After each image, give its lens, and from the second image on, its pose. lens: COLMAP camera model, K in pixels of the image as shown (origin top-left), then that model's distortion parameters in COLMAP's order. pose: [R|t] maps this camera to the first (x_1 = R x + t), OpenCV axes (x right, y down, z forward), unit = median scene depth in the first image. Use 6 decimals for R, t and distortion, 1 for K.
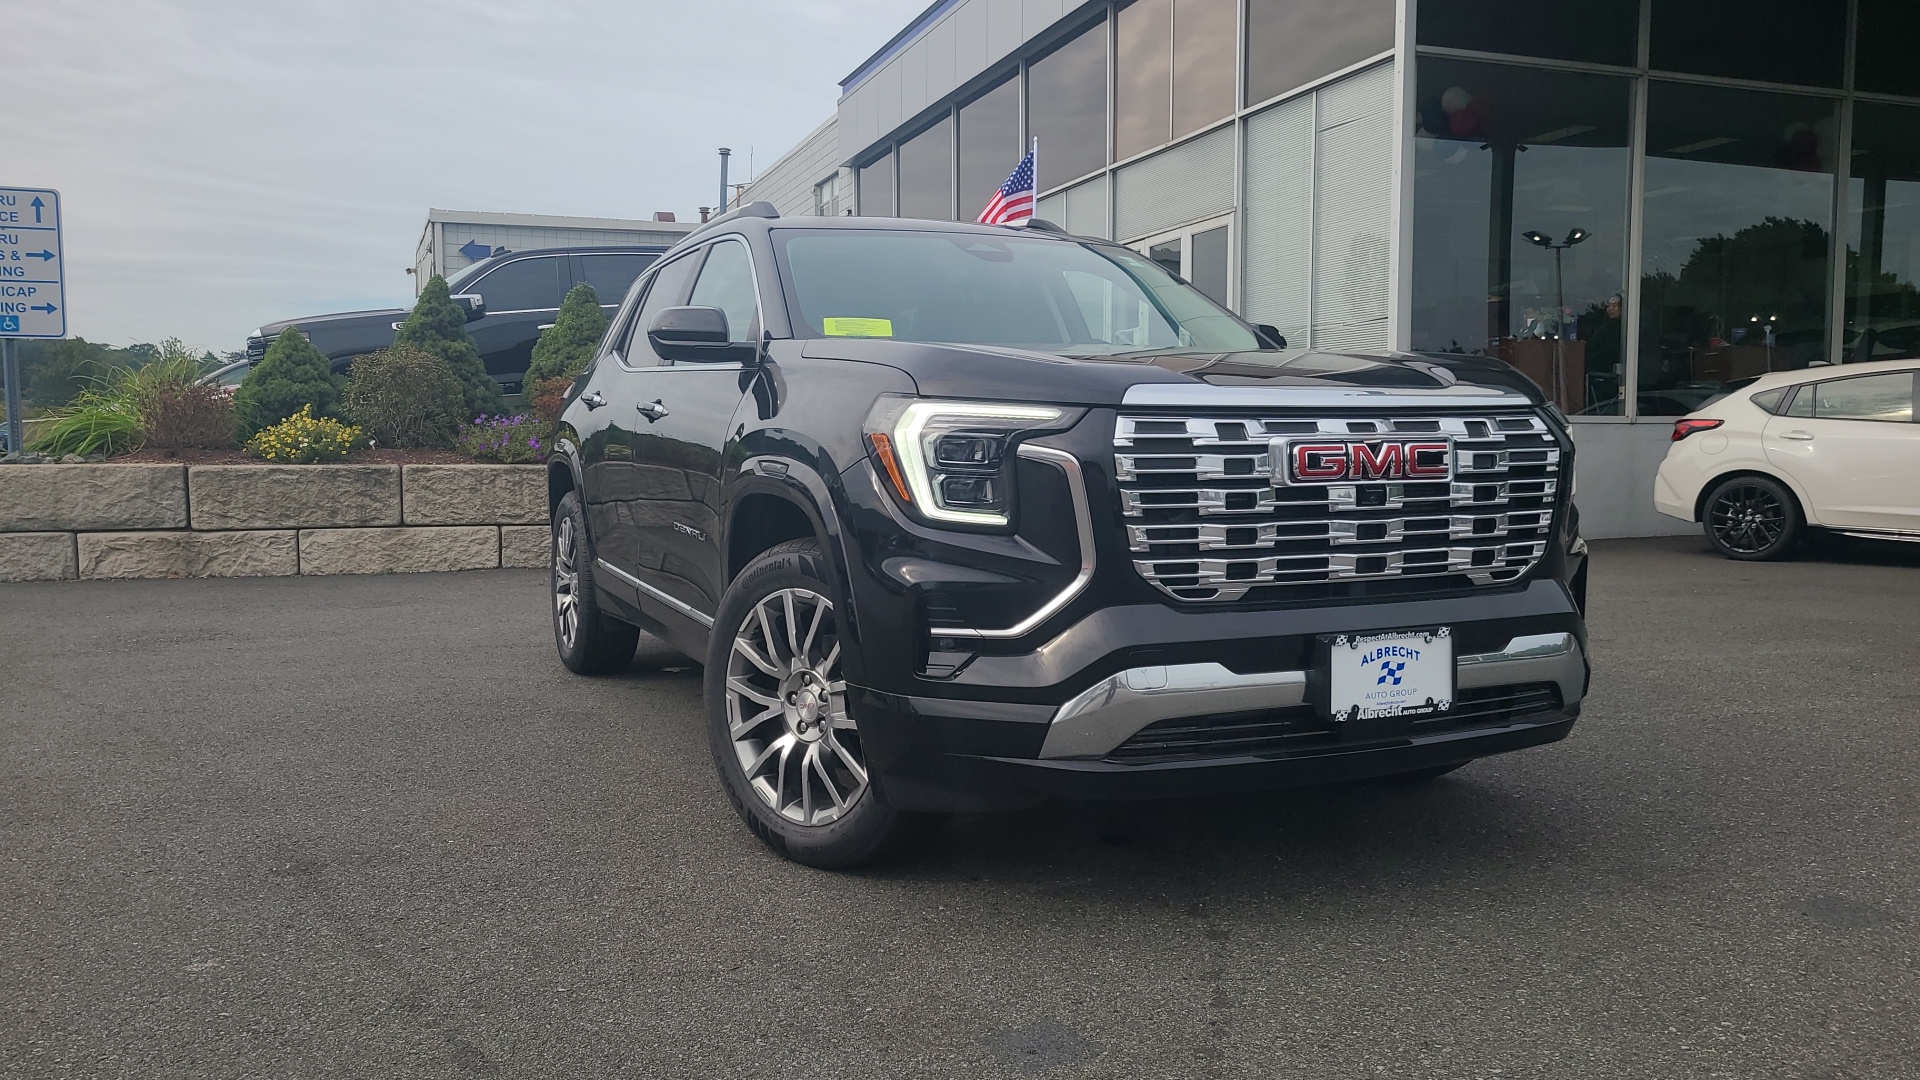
lens RADIAL K [[1436.4, 0, 944.6], [0, 1436.4, 537.9], [0, 0, 1]] dist [0.061366, -0.036293]
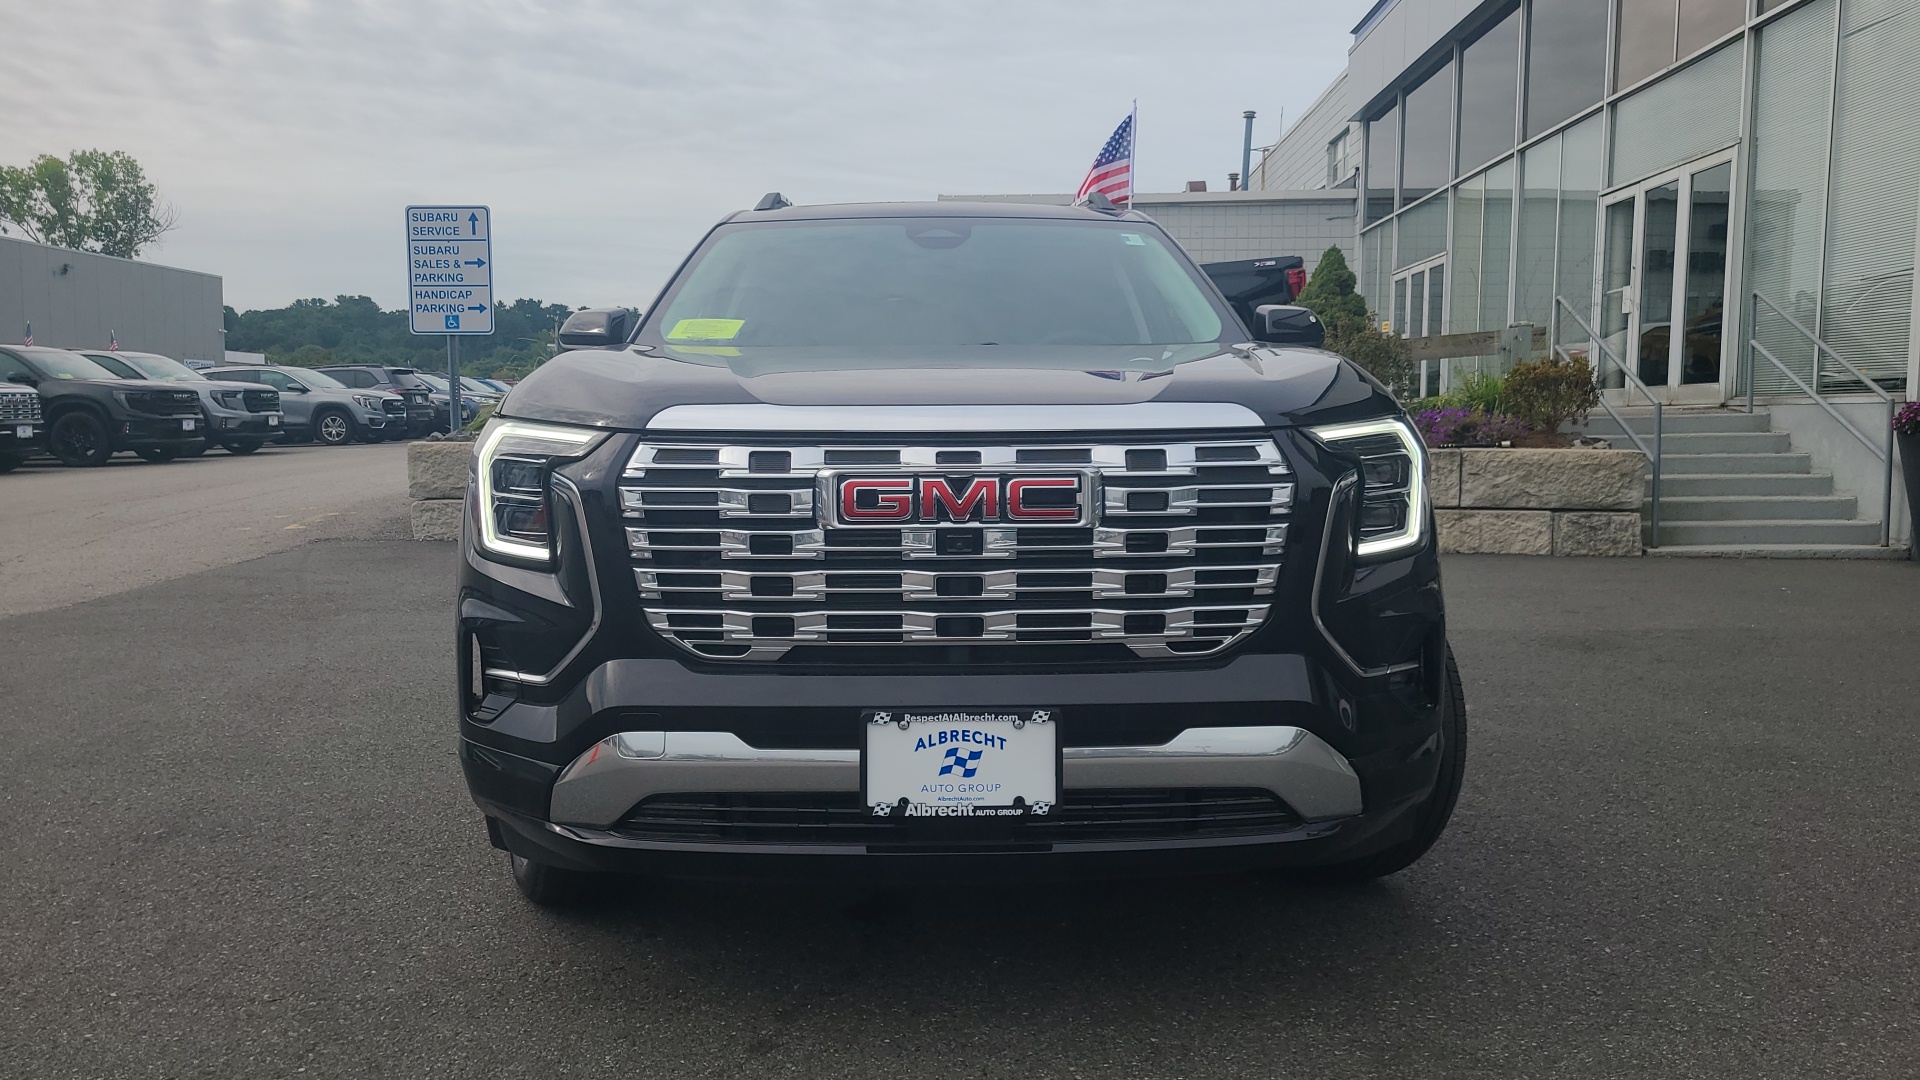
lens RADIAL K [[1436.4, 0, 944.6], [0, 1436.4, 537.9], [0, 0, 1]] dist [0.061366, -0.036293]
pose [[0.918258, 0.038888, -0.394069, 0.606903], [-0.030172, 0.999144, 0.028292, -0.054257], [0.394832, -0.014089, 0.918645, 0.253911]]
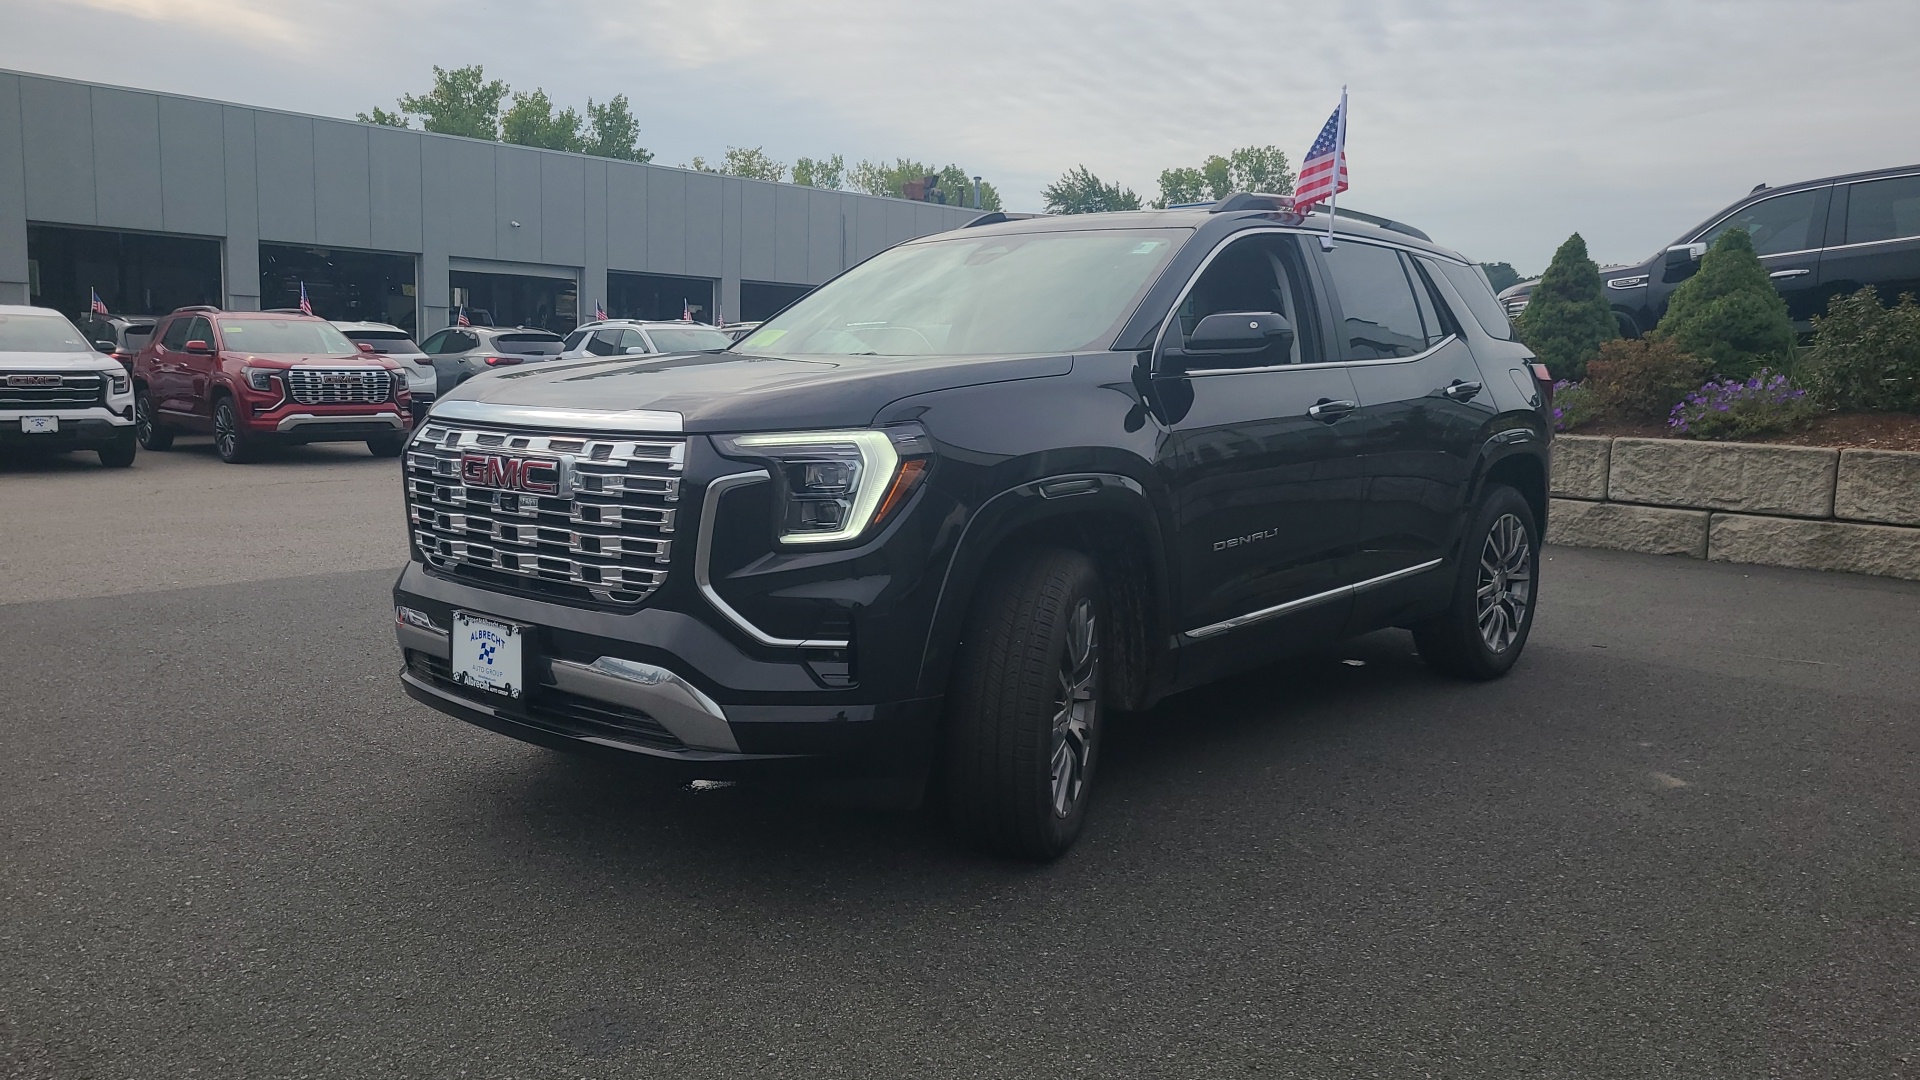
lens RADIAL K [[1488.8, 0, 871.3], [0, 1488.8, 543.6], [0, 0, 1]] dist [-0.000316, -0.002343]
pose [[0.372717, 0.117801, -0.920438, 1.514652], [-0.084254, 0.992108, 0.092856, -0.132618], [0.924112, 0.042941, 0.379700, 0.815409]]
